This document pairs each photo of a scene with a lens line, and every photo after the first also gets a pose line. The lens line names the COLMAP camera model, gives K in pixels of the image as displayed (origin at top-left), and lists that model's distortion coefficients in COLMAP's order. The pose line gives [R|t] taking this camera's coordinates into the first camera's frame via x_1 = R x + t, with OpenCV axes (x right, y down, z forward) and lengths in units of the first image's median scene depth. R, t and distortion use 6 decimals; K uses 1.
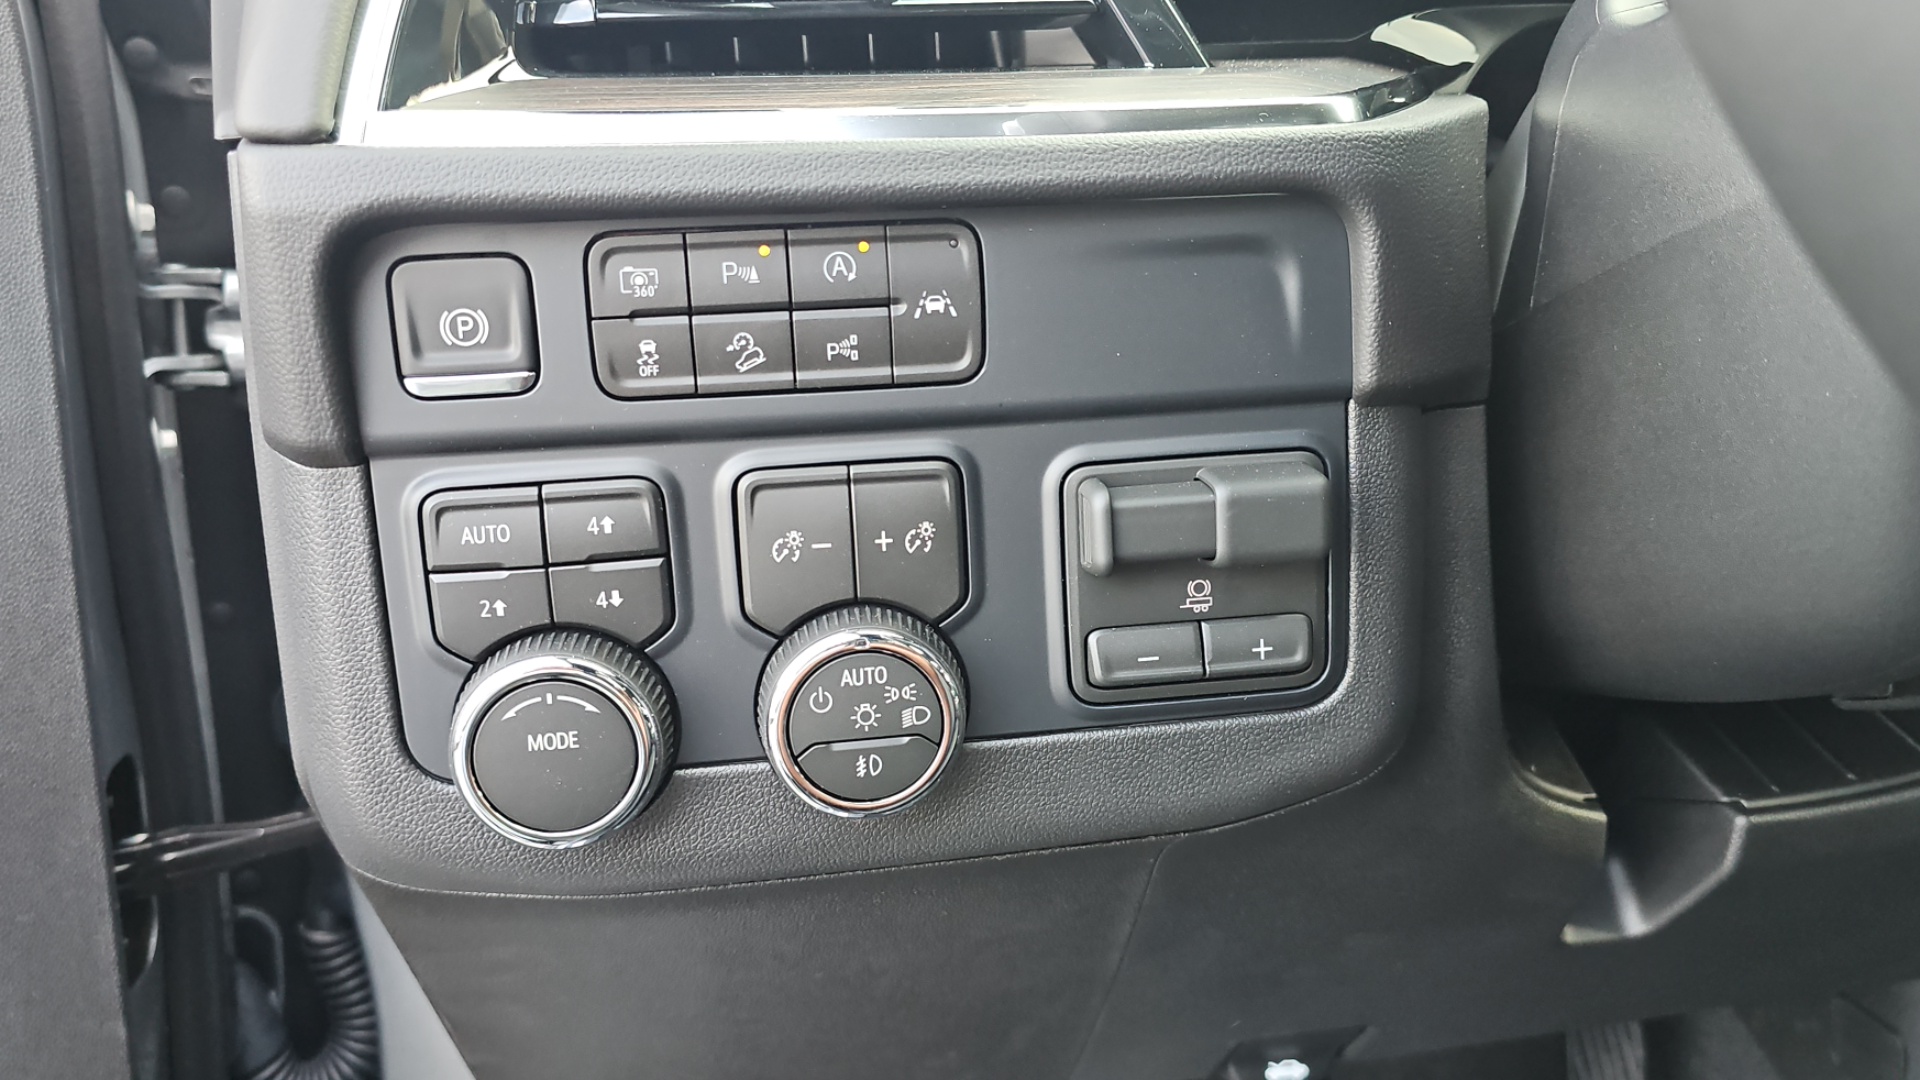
lens RADIAL K [[1362.1, 0, 960.0], [0, 1362.1, 540.0], [0, 0, 1]] dist [0.038522, -0.044265]
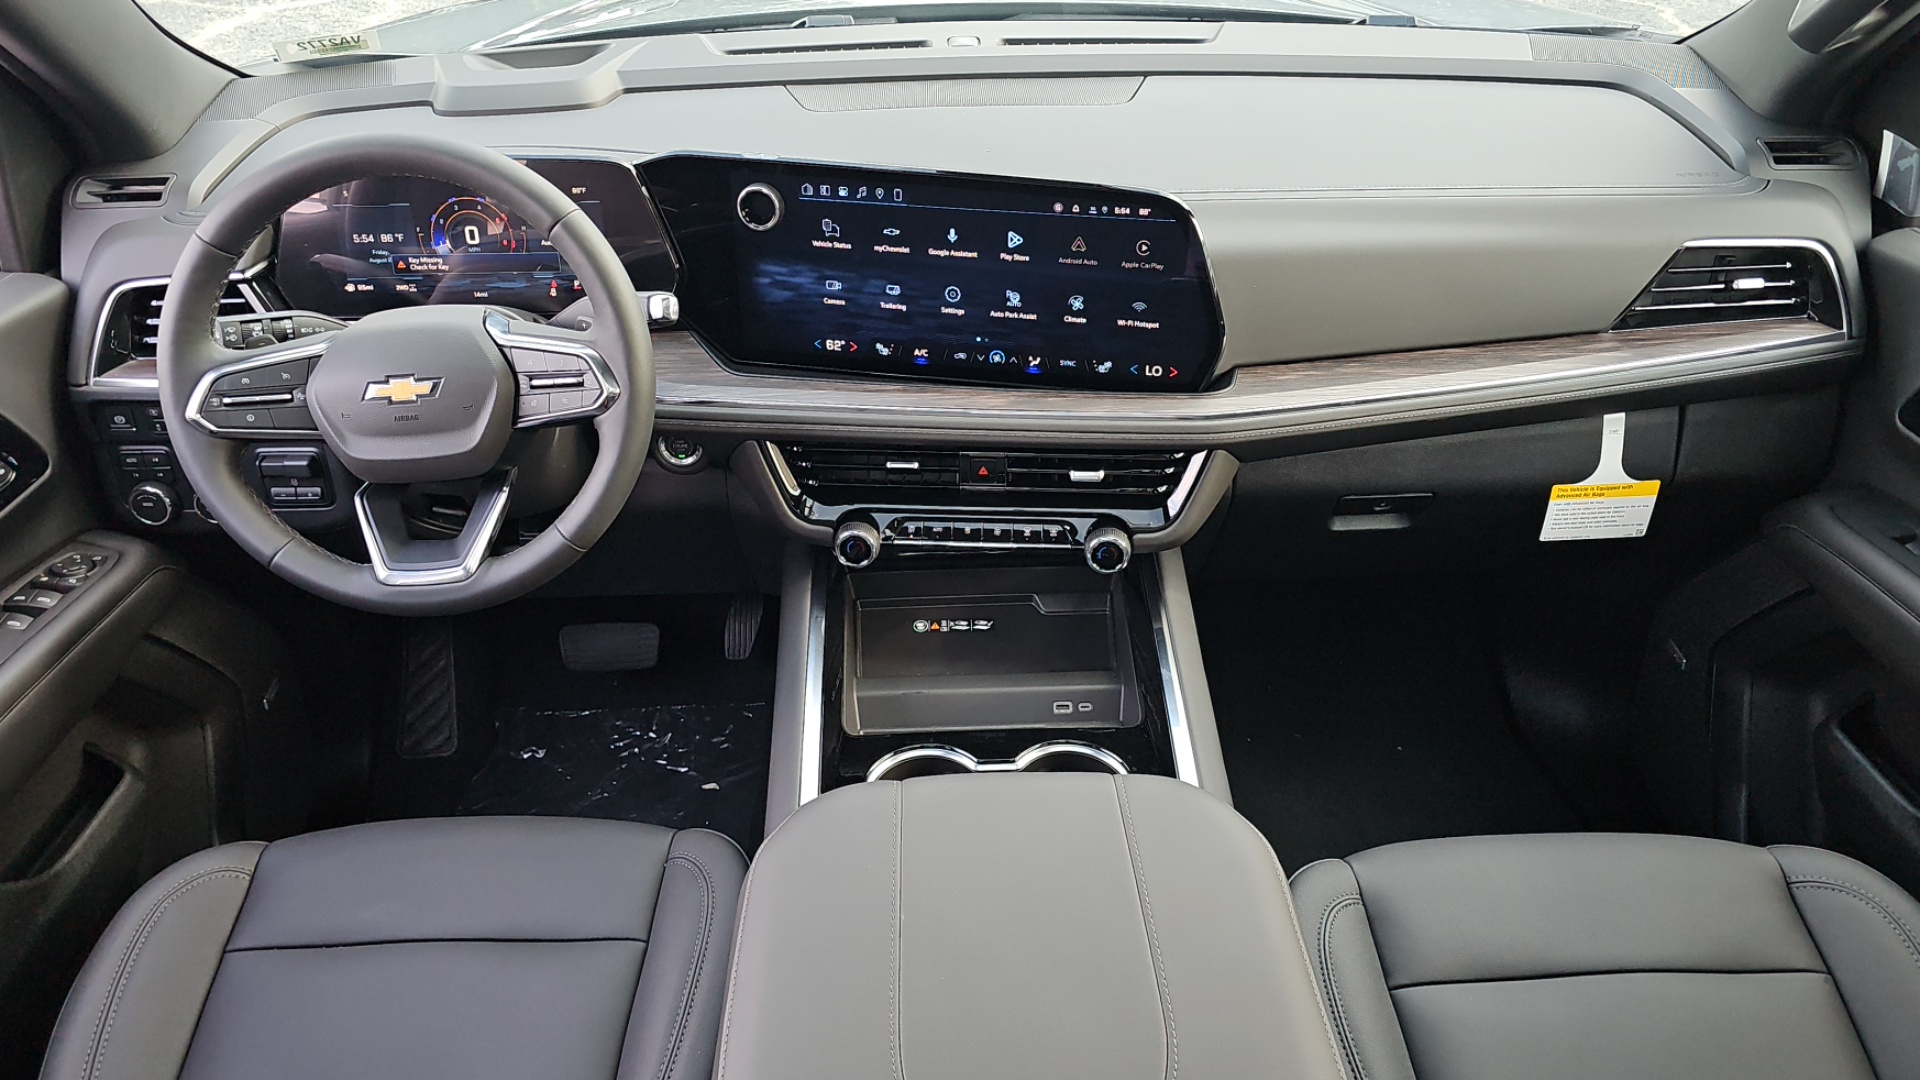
lens RADIAL K [[1389.1, 0, 960.0], [0, 1389.1, 540.0], [0, 0, 1]] dist [0.031238, -0.048189]
pose [[0.989387, 0.099176, -0.106192, 2.977659], [-0.063900, 0.953353, 0.295017, -1.325324], [0.130497, -0.285100, 0.949573, -3.228811]]
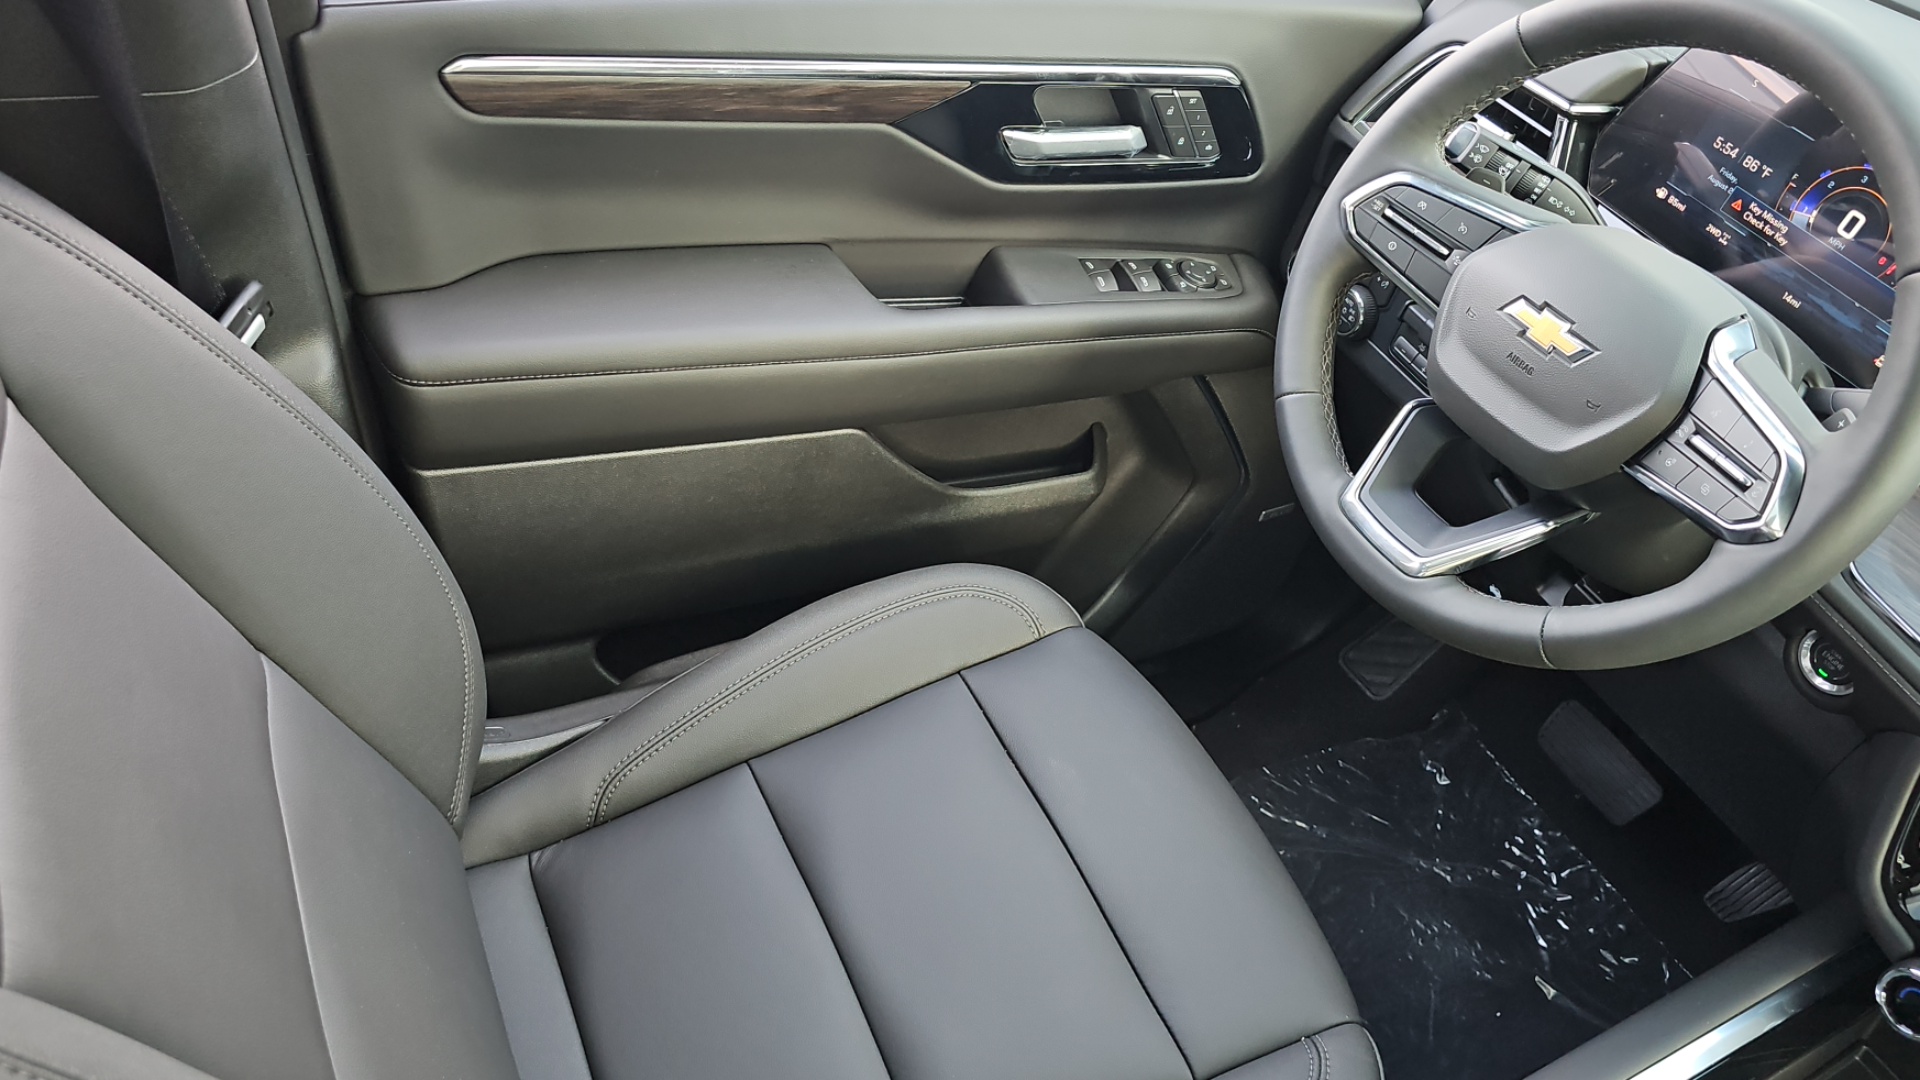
lens RADIAL K [[1389.1, 0, 960.0], [0, 1389.1, 540.0], [0, 0, 1]] dist [0.031238, -0.048189]
pose [[0.272268, 0.711235, -0.648086, 2.748516], [-0.418372, 0.694036, 0.585900, -1.321695], [0.866508, 0.111619, 0.486524, -1.894914]]
